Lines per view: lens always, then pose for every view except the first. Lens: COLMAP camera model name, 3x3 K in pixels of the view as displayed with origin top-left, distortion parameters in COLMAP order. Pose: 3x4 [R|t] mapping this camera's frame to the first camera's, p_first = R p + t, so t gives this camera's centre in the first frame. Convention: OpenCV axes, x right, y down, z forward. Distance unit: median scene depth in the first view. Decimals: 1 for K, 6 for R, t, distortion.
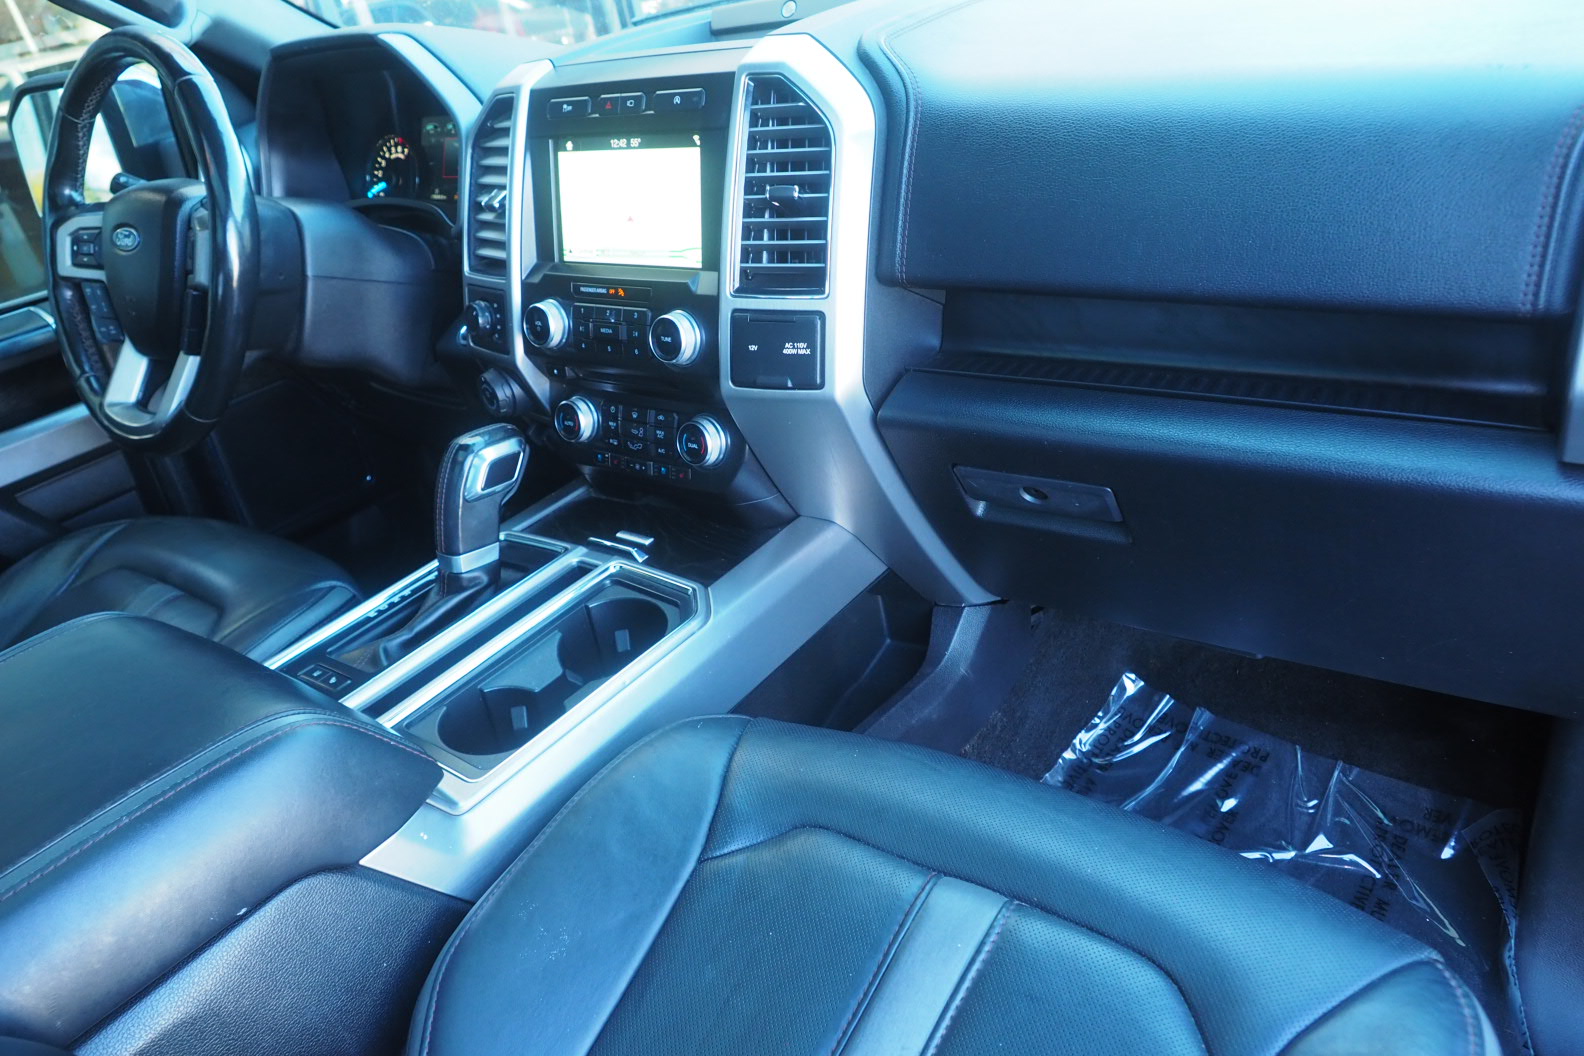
lens RADIAL K [[1136.0, 0, 770.2], [0, 1136.0, 515.2], [0, 0, 1]] dist [-0.027766, 0.019644]
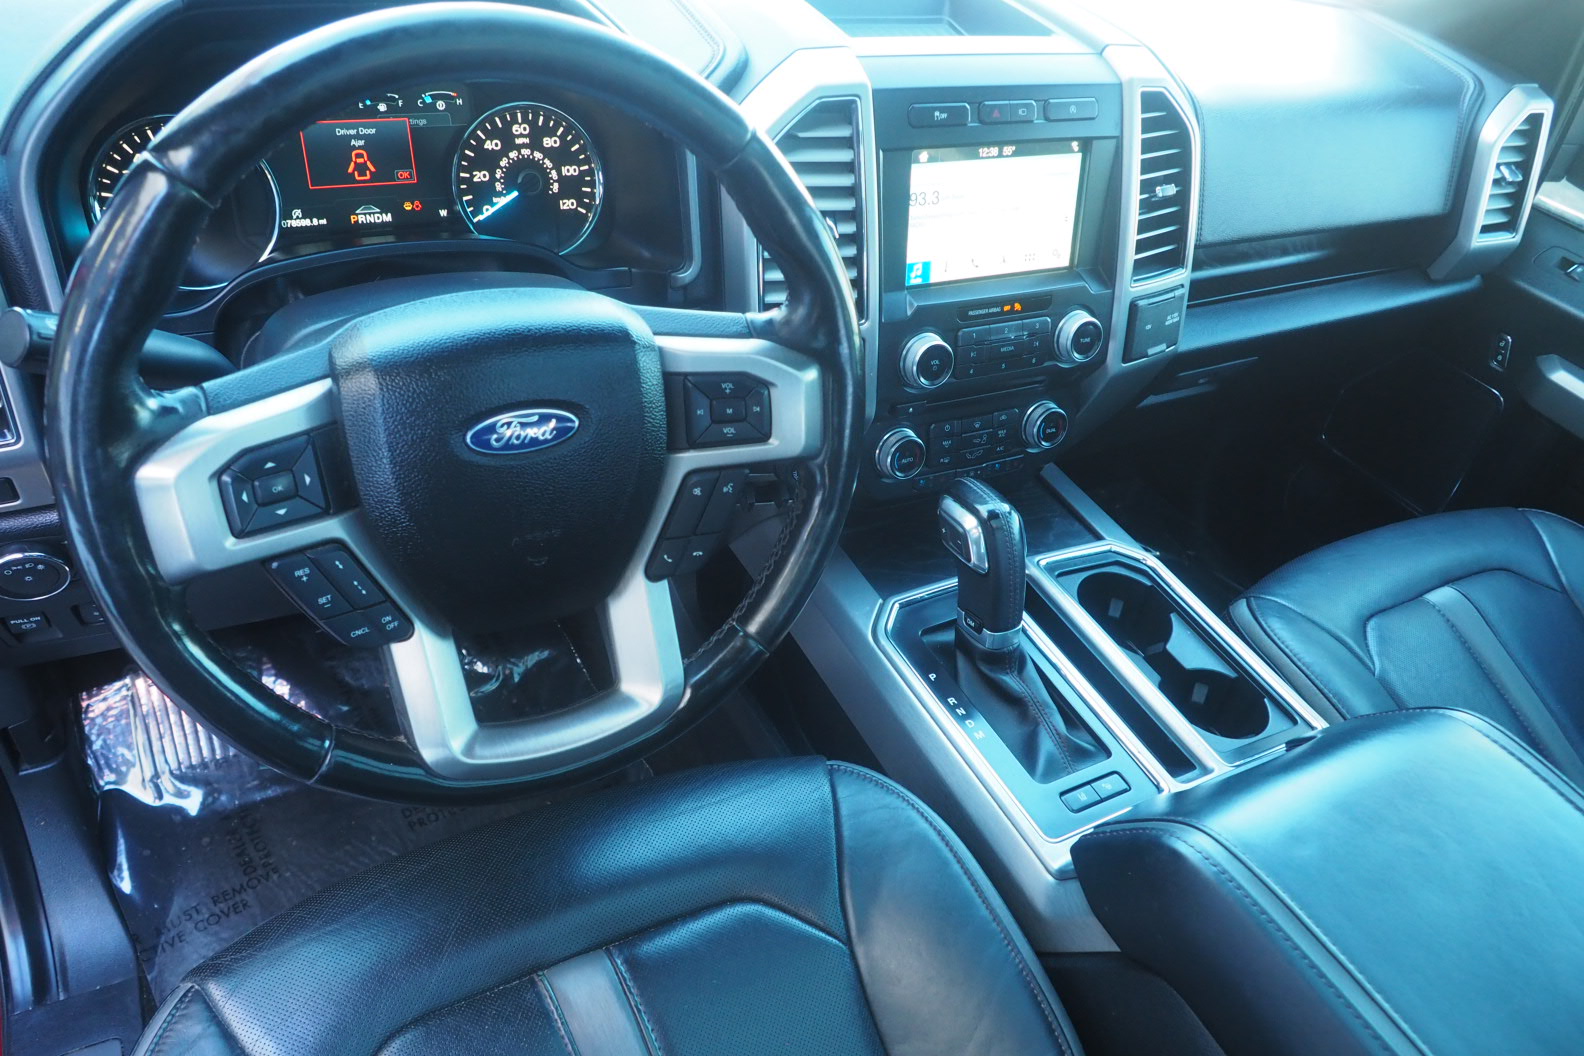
lens RADIAL K [[1136.0, 0, 805.8], [0, 1136.0, 523.5], [0, 0, 1]] dist [-0.027766, 0.019644]
pose [[0.382269, -0.397209, 0.834323, -1.072526], [0.237652, 0.914787, 0.326629, -0.381096], [-0.892968, 0.073418, 0.444092, 0.726252]]
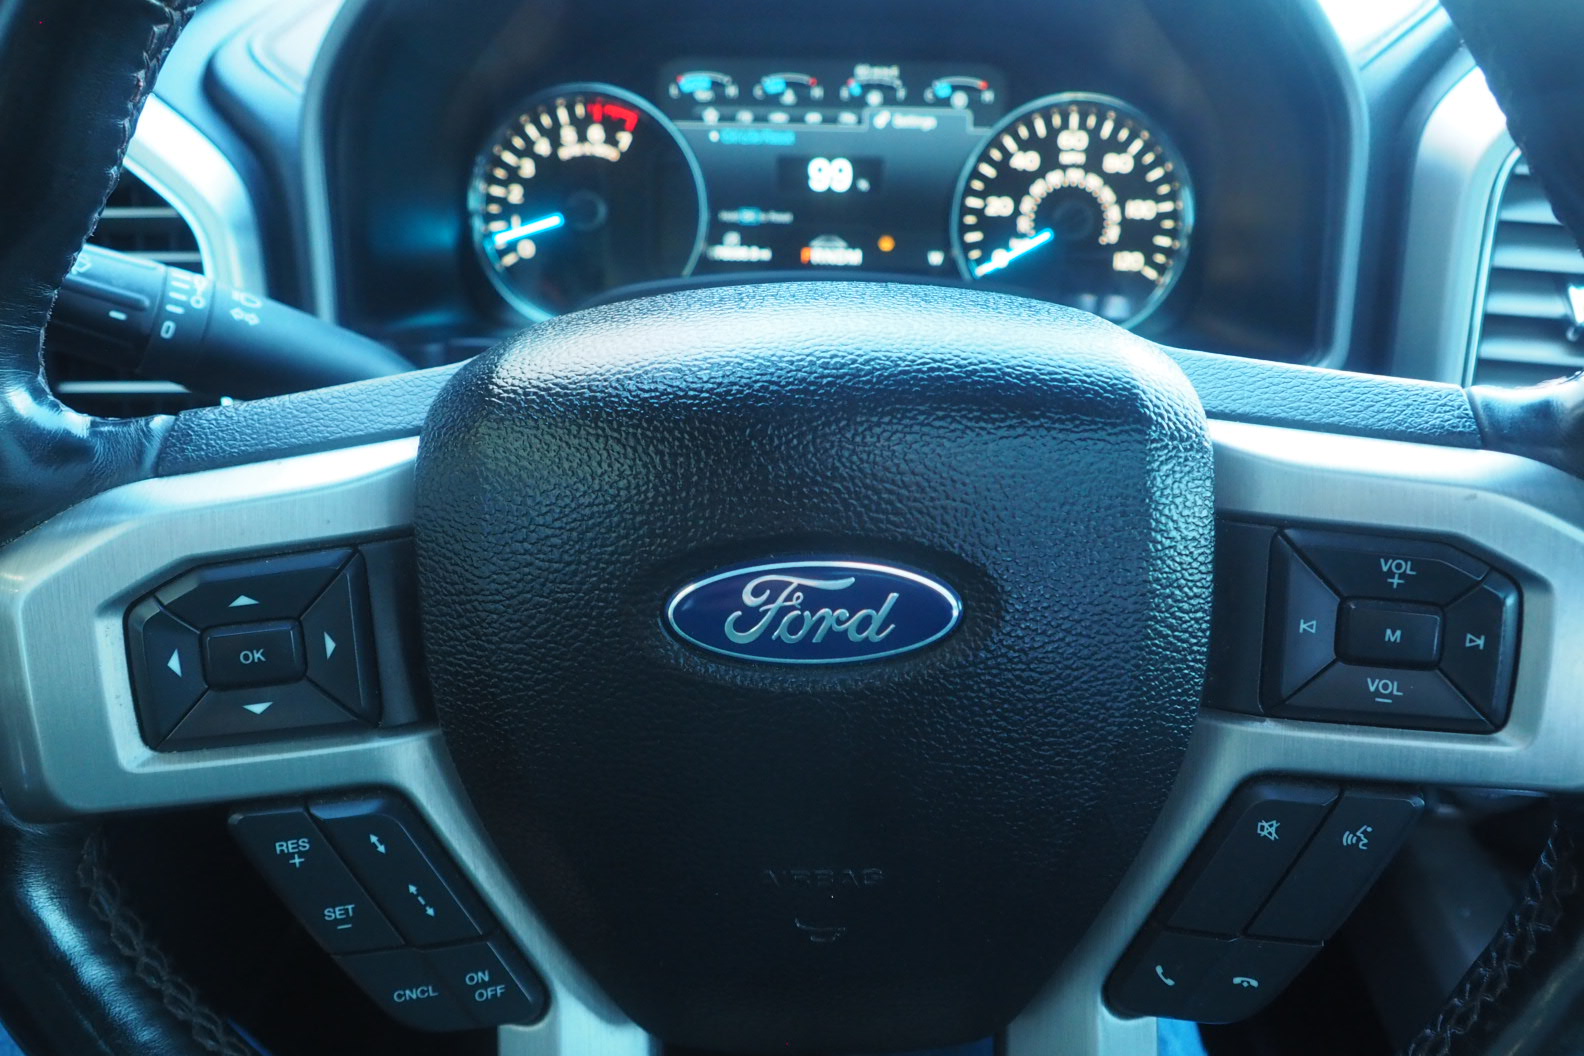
lens RADIAL K [[1136.0, 0, 823.9], [0, 1136.0, 513.8], [0, 0, 1]] dist [-0.027766, 0.019644]
pose [[0.786531, -0.176386, 0.591825, -0.759969], [0.158521, 0.983897, 0.082564, -0.308240], [-0.596859, 0.028878, 0.801827, 0.923265]]
